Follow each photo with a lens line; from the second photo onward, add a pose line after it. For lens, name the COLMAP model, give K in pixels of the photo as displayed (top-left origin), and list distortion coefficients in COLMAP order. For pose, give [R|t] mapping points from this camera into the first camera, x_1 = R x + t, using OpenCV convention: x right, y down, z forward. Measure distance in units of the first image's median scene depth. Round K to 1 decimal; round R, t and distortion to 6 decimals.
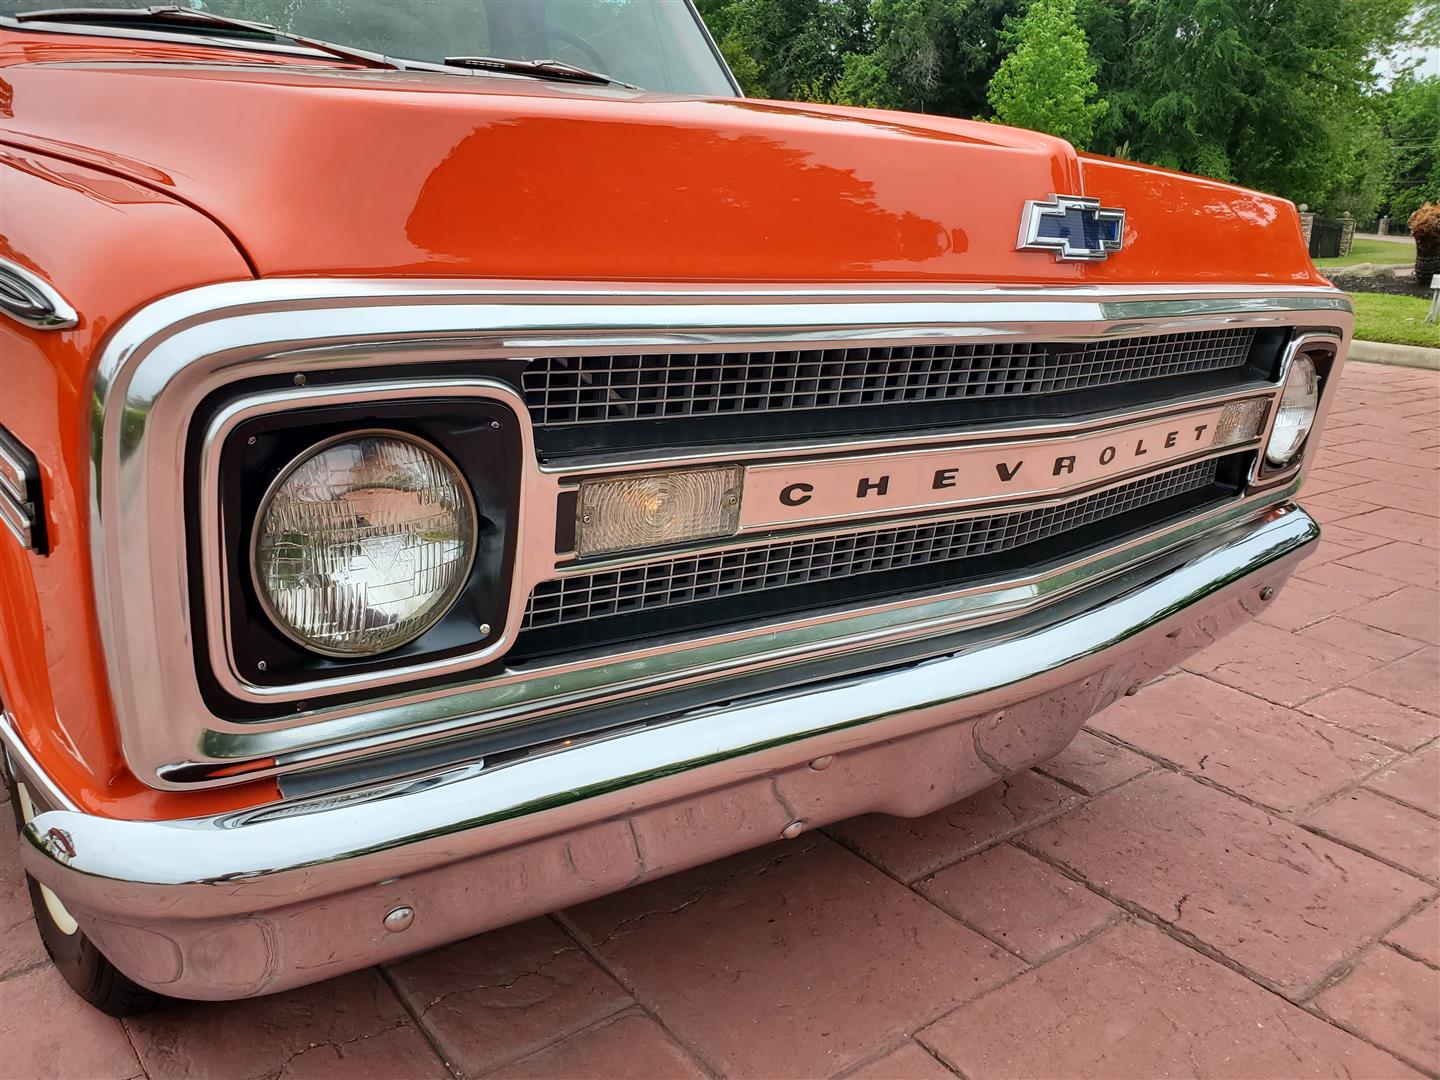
lens RADIAL K [[1117.5, 0, 724.4], [0, 1117.5, 545.6], [0, 0, 1]] dist [-0.001434, 0.027902]
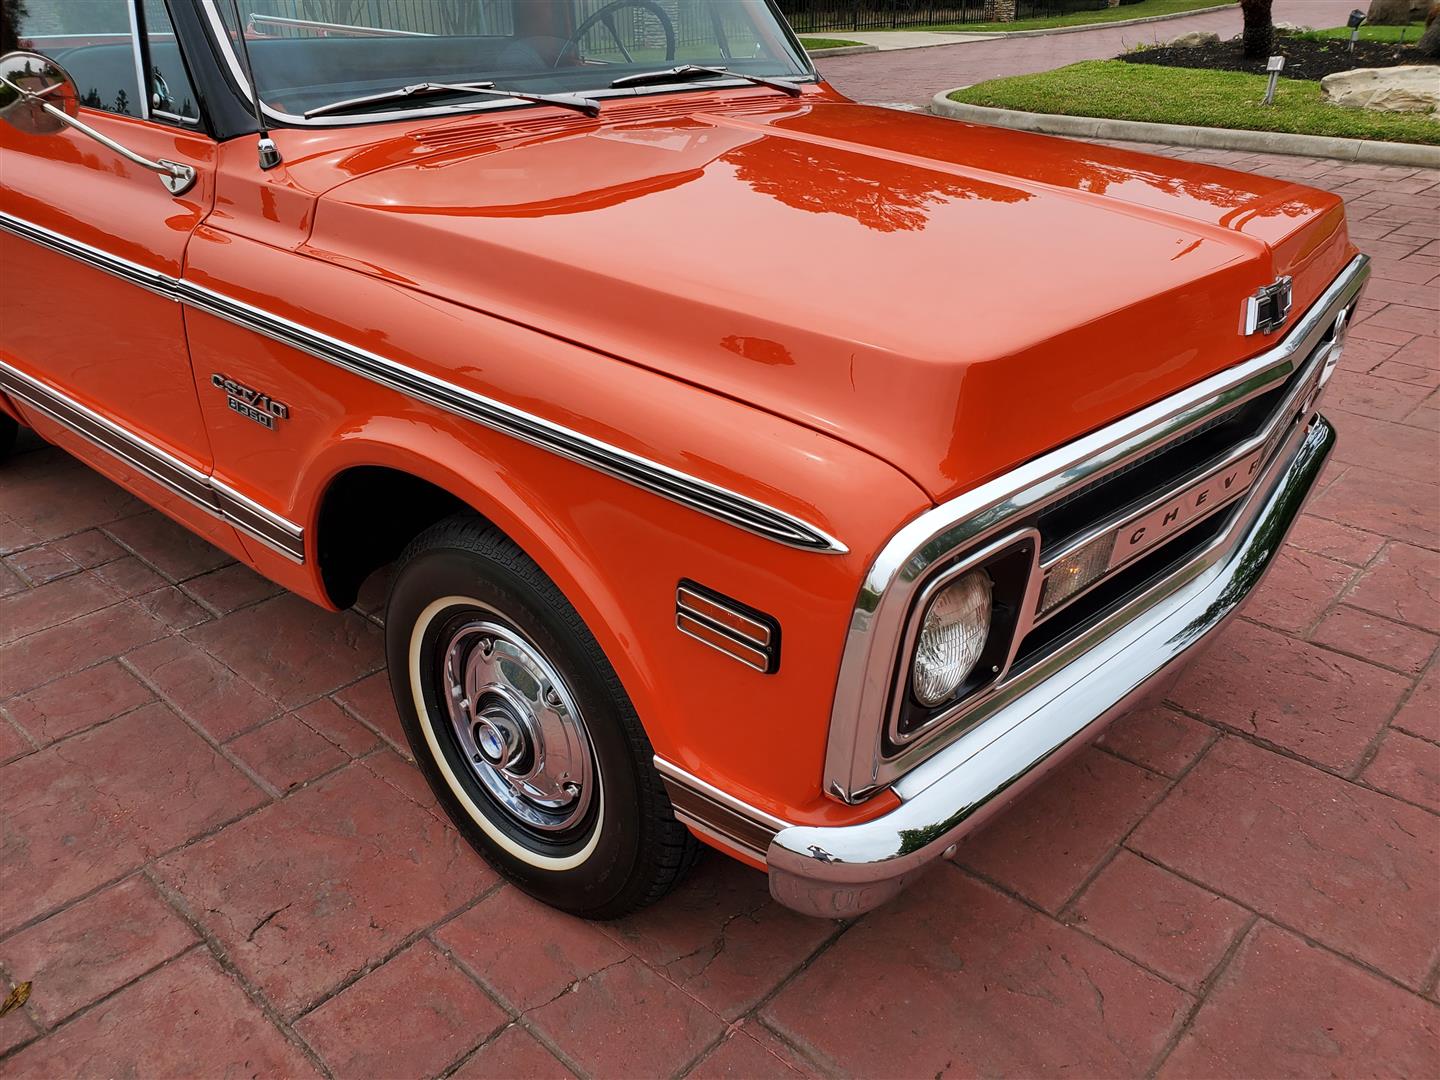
lens RADIAL K [[1117.5, 0, 714.4], [0, 1117.5, 534.9], [0, 0, 1]] dist [-0.001434, 0.027902]
pose [[0.984747, -0.116166, 0.129535, -0.395730], [0.090444, 0.977751, 0.189270, -0.221468], [-0.148639, -0.174667, 0.973344, -0.209735]]
